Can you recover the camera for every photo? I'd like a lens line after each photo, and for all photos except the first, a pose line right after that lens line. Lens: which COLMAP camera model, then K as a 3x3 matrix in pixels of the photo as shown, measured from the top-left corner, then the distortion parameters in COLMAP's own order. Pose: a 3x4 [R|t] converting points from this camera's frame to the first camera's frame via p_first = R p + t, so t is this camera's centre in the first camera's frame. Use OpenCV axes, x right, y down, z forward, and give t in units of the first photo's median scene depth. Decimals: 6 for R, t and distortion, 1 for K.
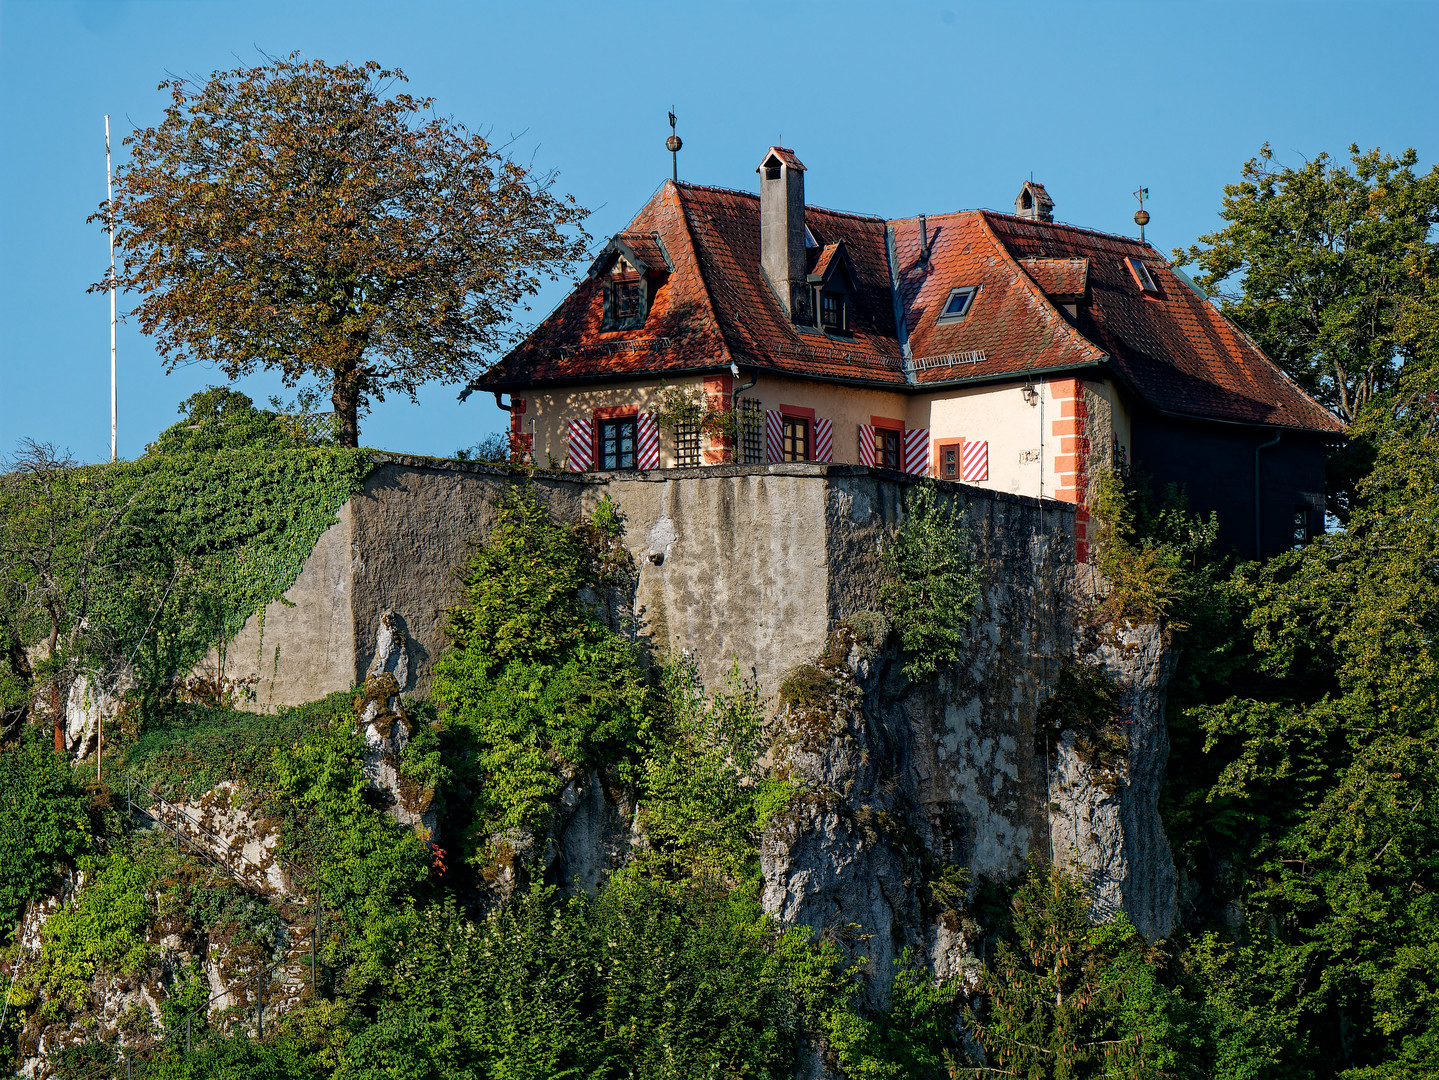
lens RADIAL K [[10157.5, 0, 719.5], [0, 10157.5, 540.0], [0, 0, 1]] dist [0.155250, 0.000000]
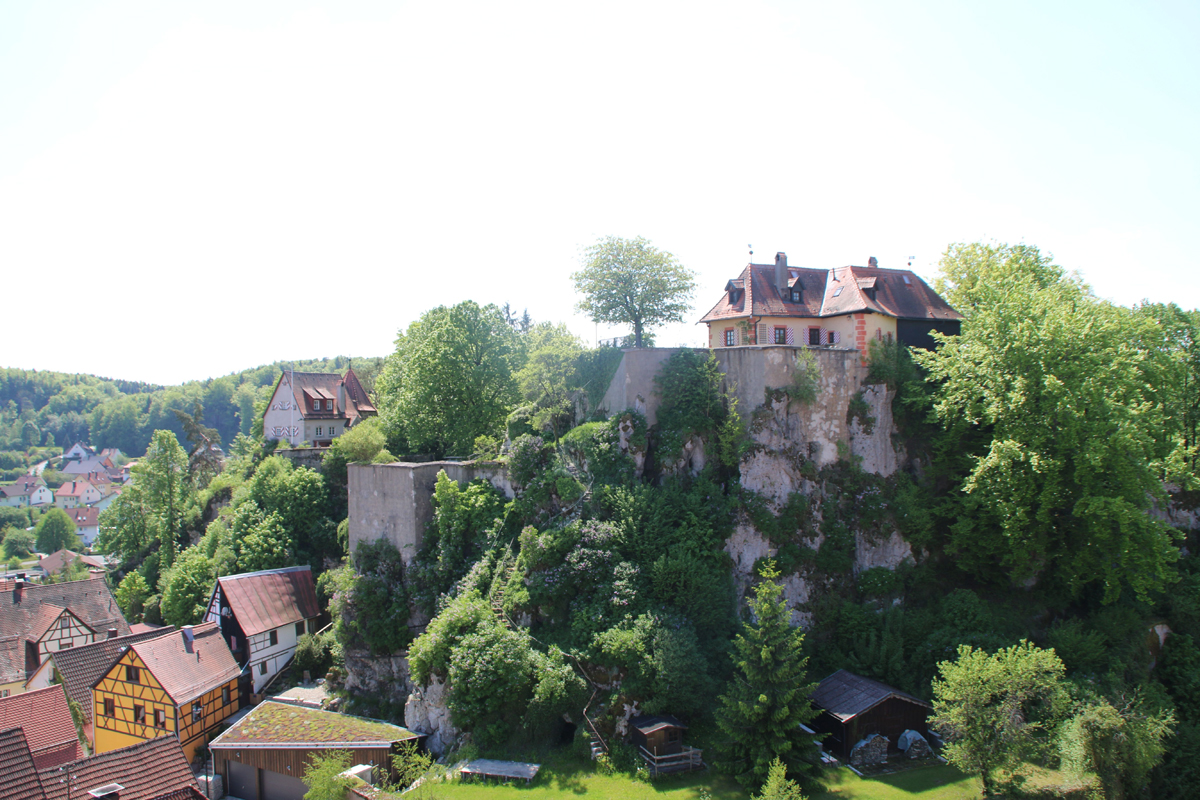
lens RADIAL K [[992.7, 0, 600.0], [0, 992.7, 400.9], [0, 0, 1]] dist [-0.000787, -0.000283]
pose [[0.917113, -0.002193, -0.398621, 0.089429], [0.042415, 0.994845, 0.092111, -0.021611], [0.396364, -0.101384, 0.912479, 0.661453]]
